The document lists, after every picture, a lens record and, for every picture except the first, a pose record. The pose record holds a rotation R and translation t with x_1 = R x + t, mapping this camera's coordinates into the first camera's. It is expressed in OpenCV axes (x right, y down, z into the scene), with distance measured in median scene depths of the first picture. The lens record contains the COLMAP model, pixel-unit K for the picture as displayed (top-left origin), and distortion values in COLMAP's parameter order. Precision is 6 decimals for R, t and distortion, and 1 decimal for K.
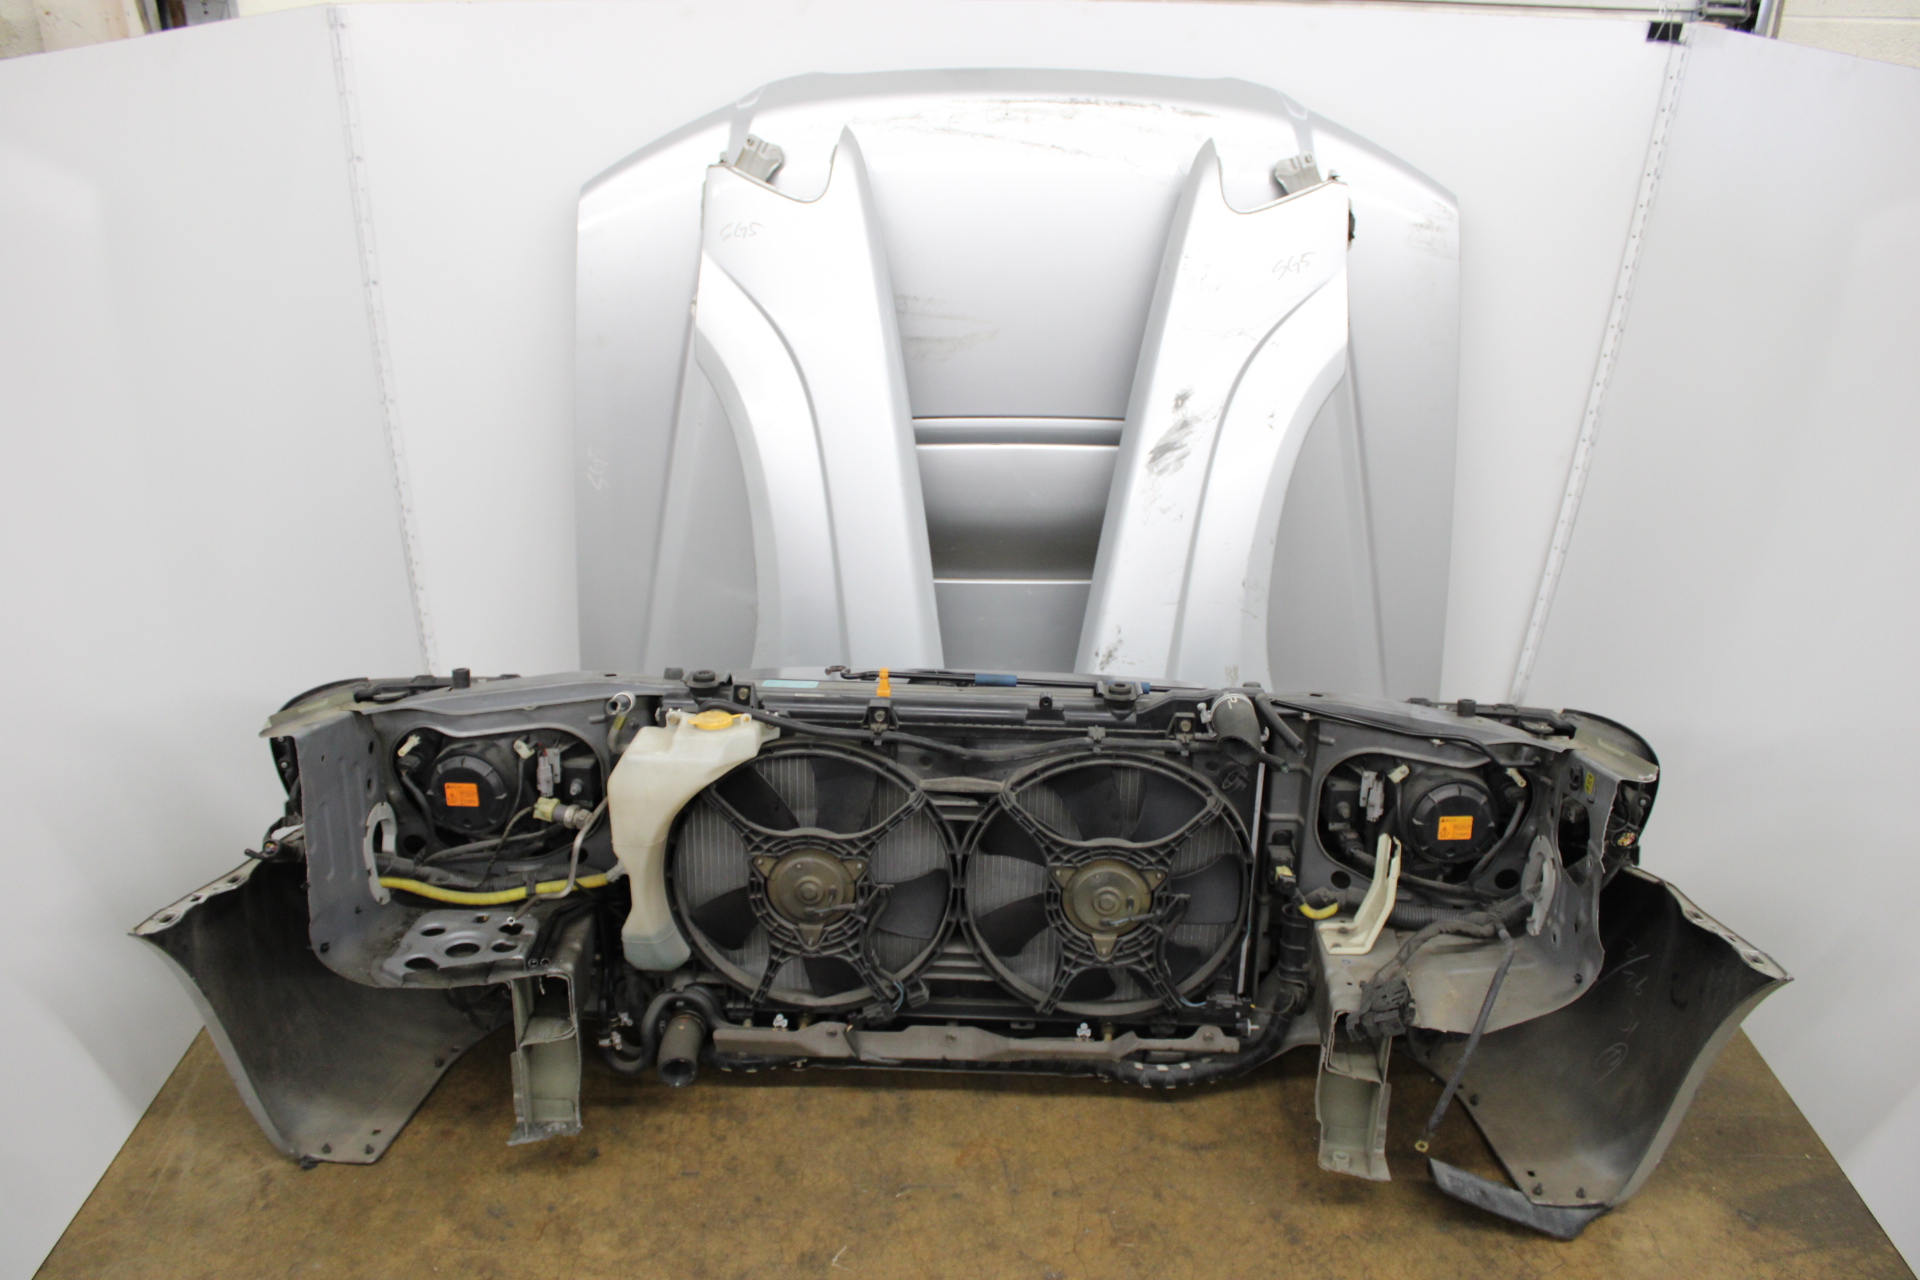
lens RADIAL K [[1641.0, 0, 959.0], [0, 1641.0, 633.8], [0, 0, 1]] dist [-0.125930, 0.047853]
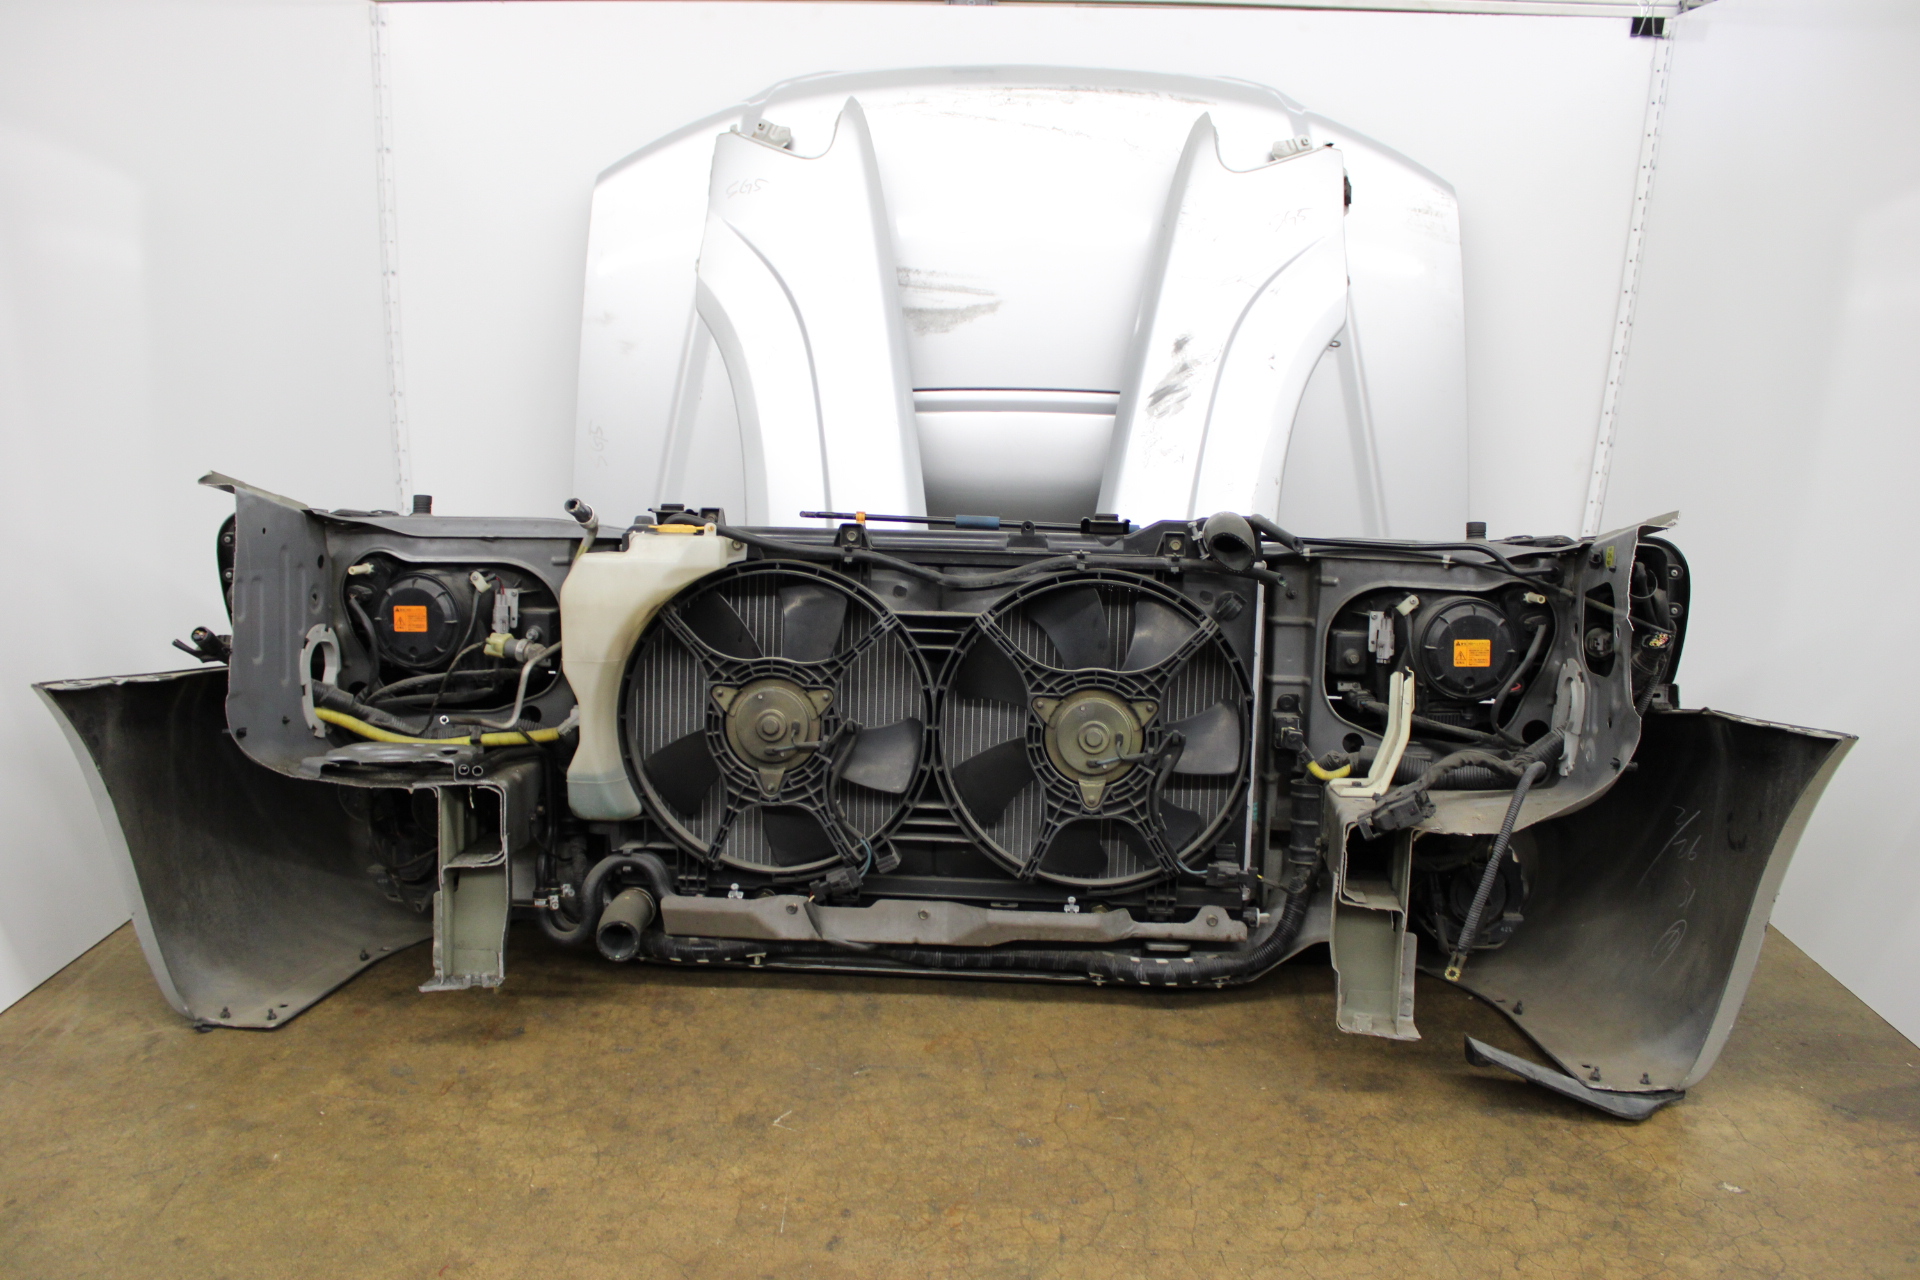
lens RADIAL K [[1641.0, 0, 956.6], [0, 1641.0, 640.0], [0, 0, 1]] dist [-0.125930, 0.047853]
pose [[0.999314, 0.009153, -0.035884, 0.045875], [-0.017161, 0.973116, -0.229674, 0.319469], [0.032817, 0.230132, 0.972606, 0.092033]]
